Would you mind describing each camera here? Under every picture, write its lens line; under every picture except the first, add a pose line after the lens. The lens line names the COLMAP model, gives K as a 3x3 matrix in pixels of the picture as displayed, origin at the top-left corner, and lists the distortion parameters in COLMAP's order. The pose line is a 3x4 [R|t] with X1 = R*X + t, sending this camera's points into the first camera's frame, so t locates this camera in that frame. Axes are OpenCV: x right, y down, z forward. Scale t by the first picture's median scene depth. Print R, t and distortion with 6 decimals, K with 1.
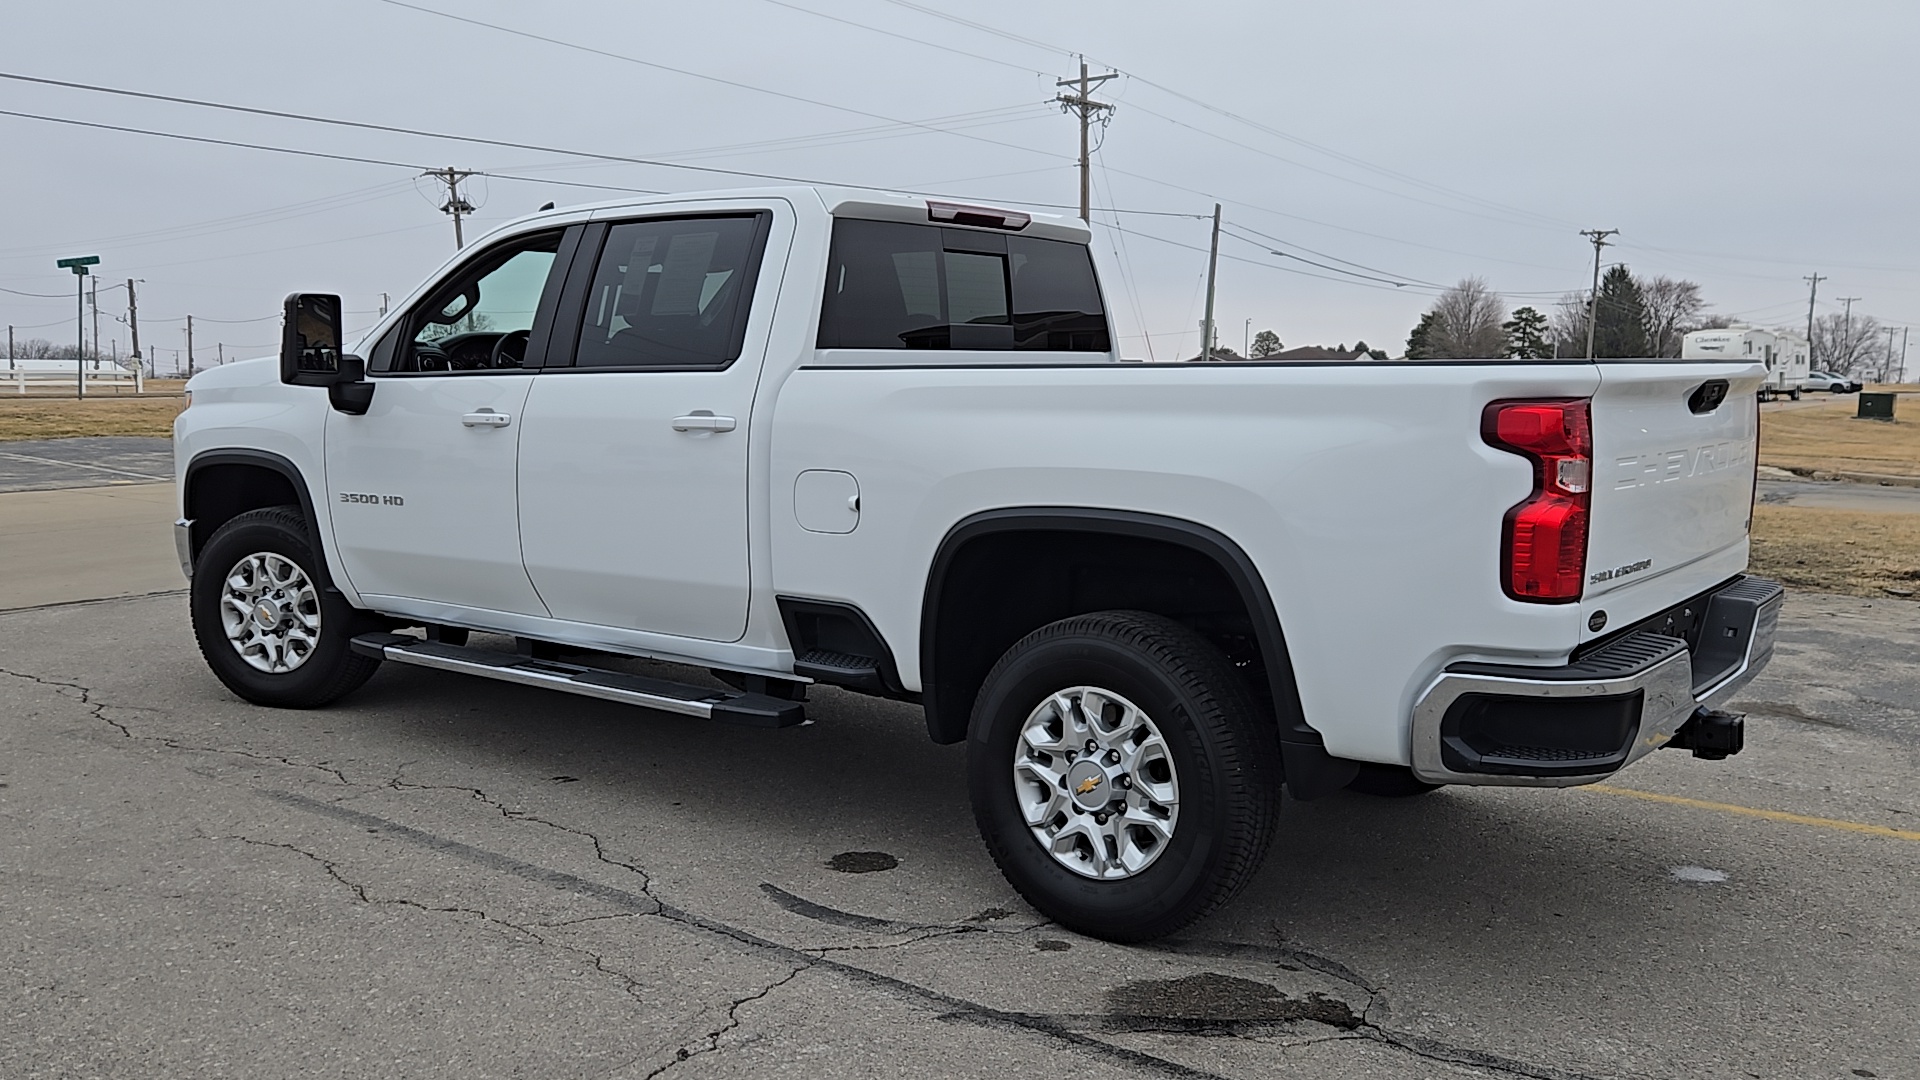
lens RADIAL K [[1608.1, 0, 962.6], [0, 1608.1, 547.0], [0, 0, 1]] dist [0.016685, -0.025378]
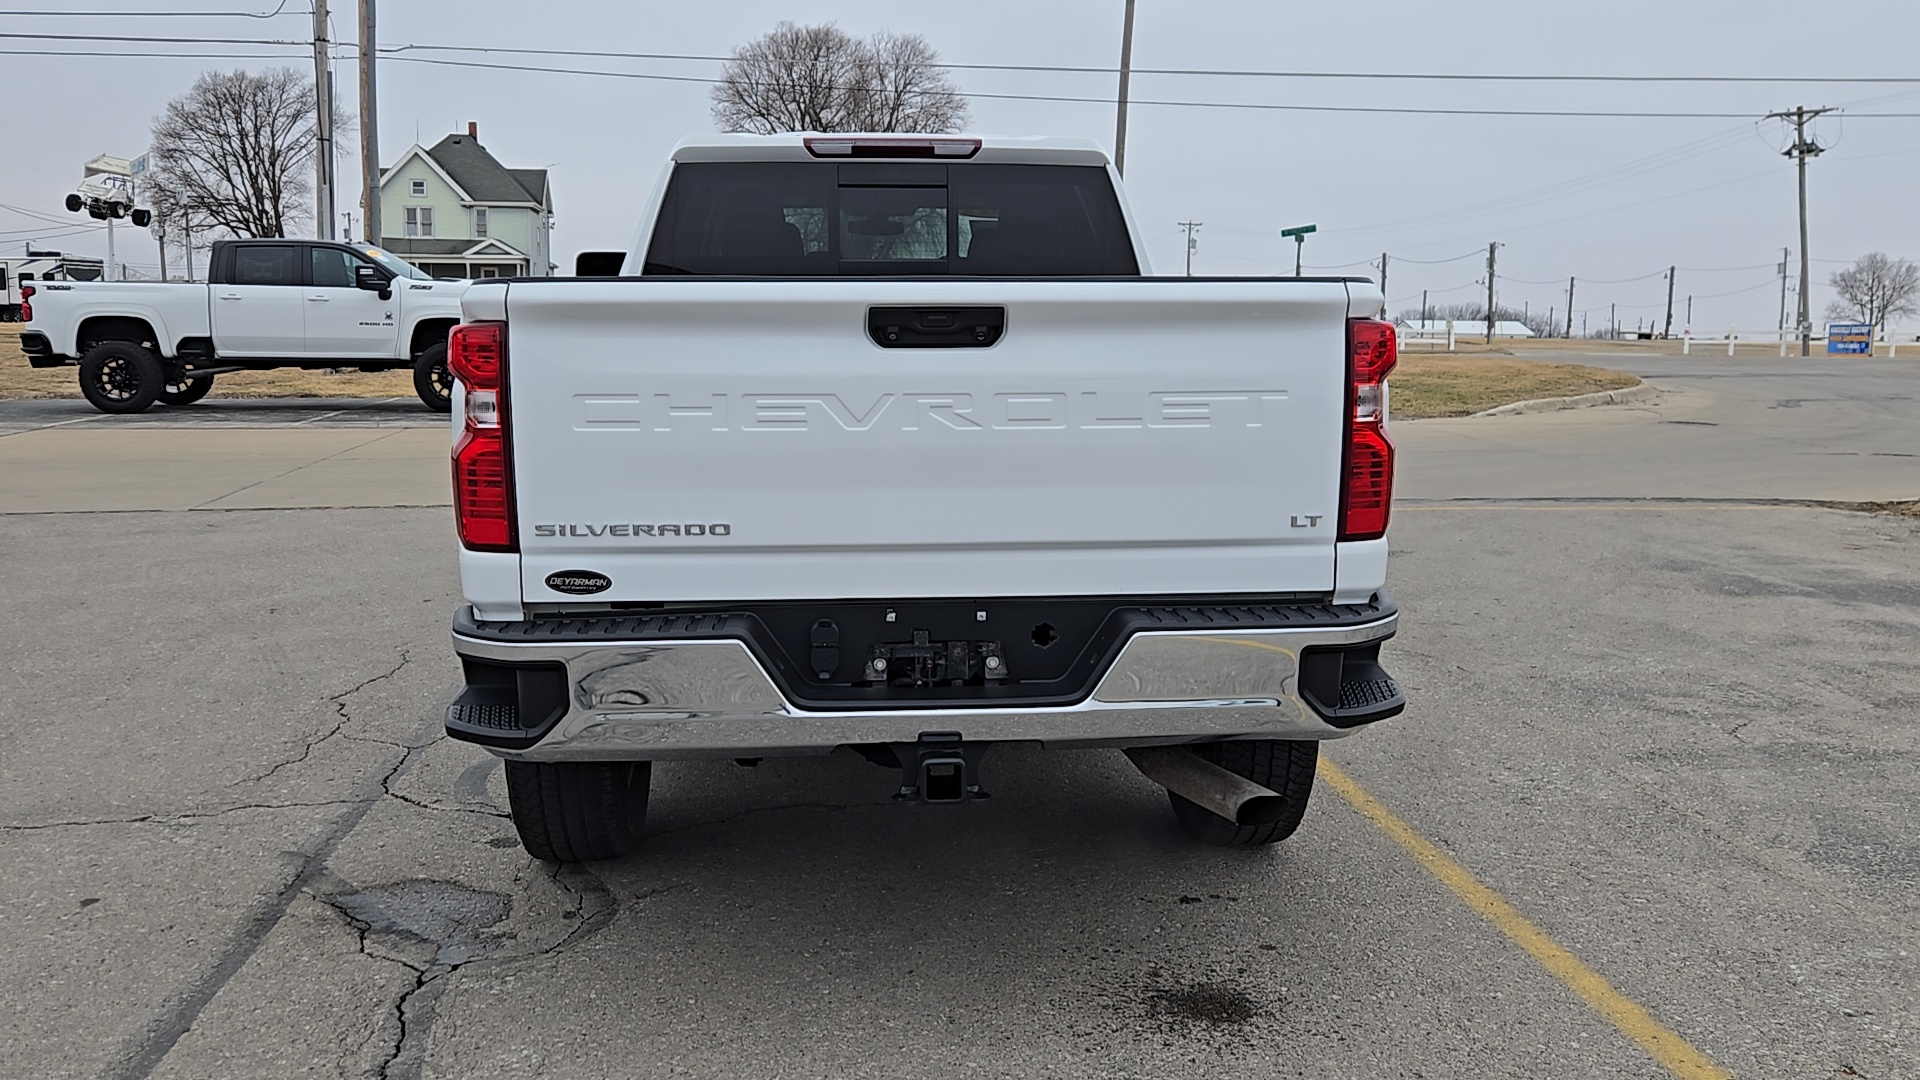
lens RADIAL K [[1608.1, 0, 950.4], [0, 1608.1, 553.7], [0, 0, 1]] dist [0.016685, -0.025378]
pose [[0.665182, 0.104025, -0.739400, 0.923505], [-0.083366, 0.994403, 0.064903, -0.033243], [0.742013, 0.018468, 0.670131, 0.451781]]
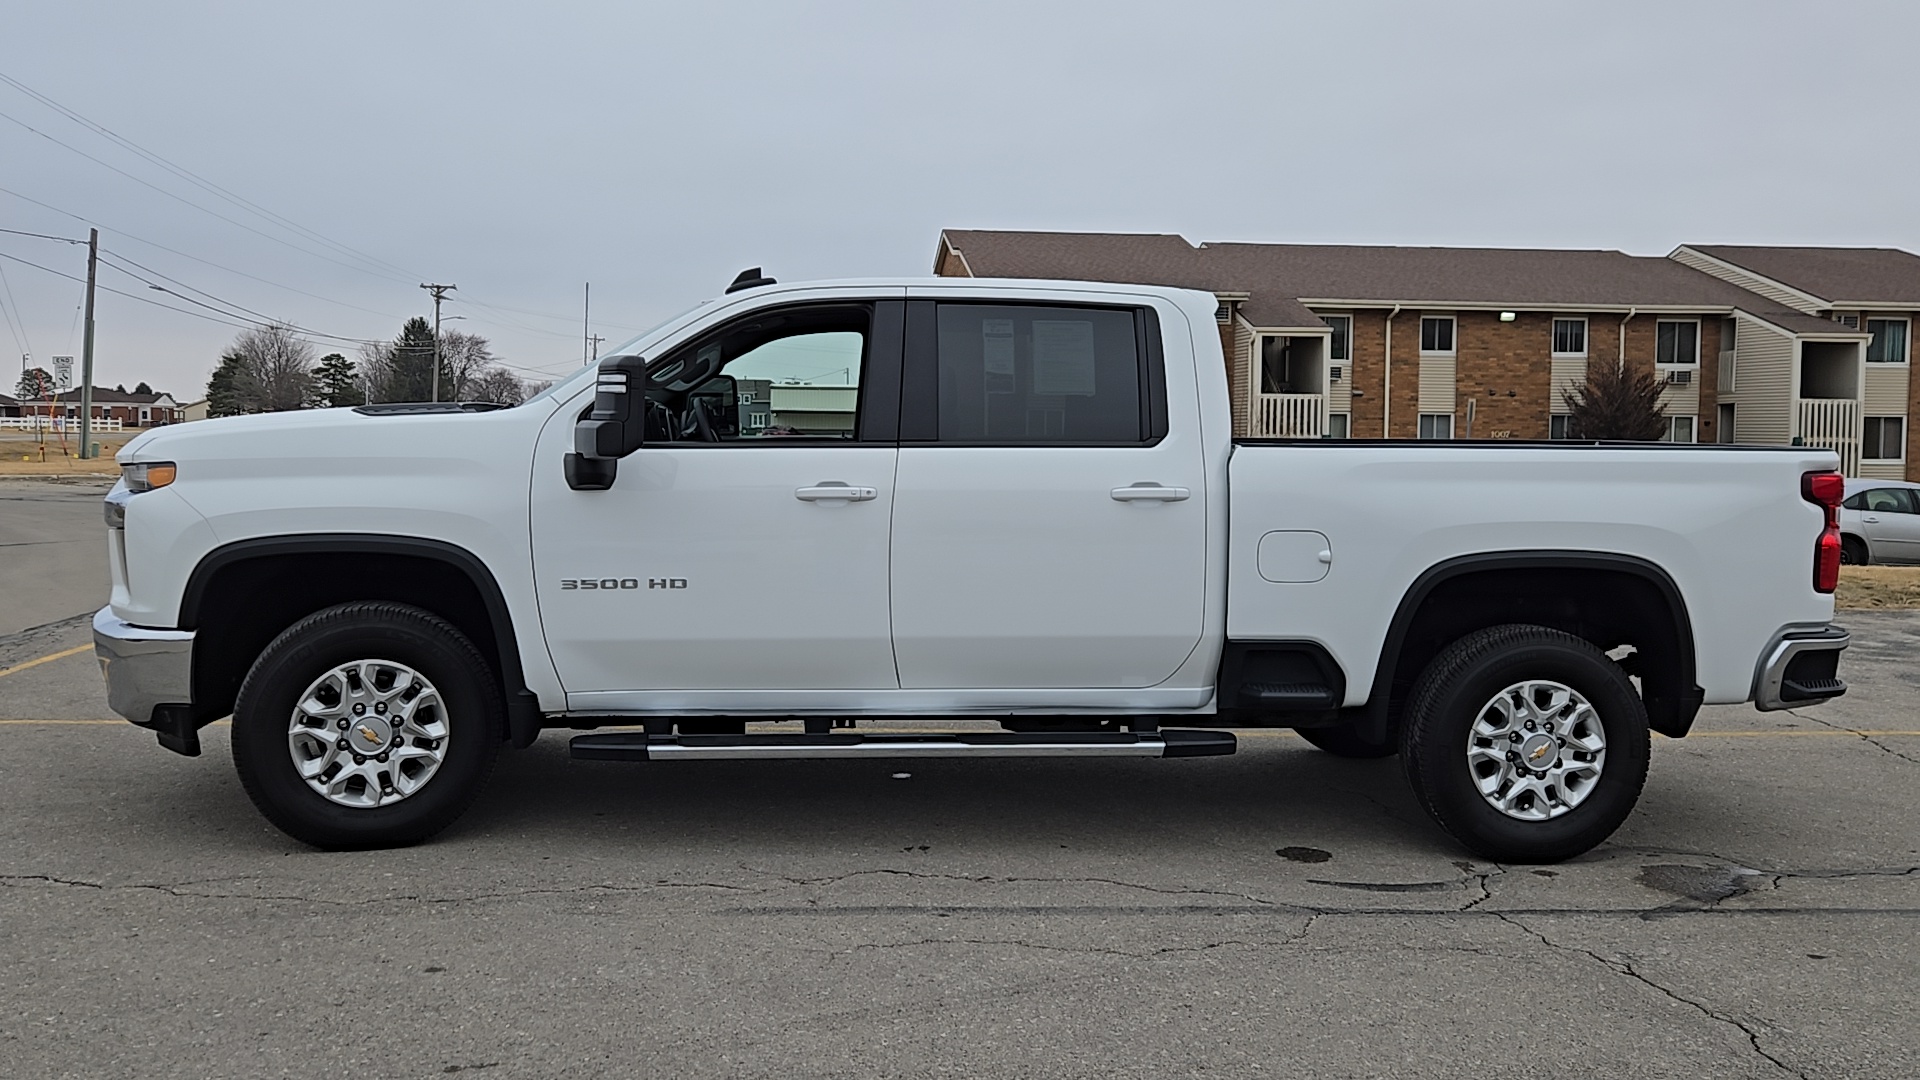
lens RADIAL K [[1608.1, 0, 947.0], [0, 1608.1, 537.8], [0, 0, 1]] dist [0.016685, -0.025378]
pose [[0.740752, -0.037904, 0.670708, -1.100893], [0.060294, 0.998129, -0.010183, -0.046512], [-0.669067, 0.047983, 0.741651, 0.283544]]
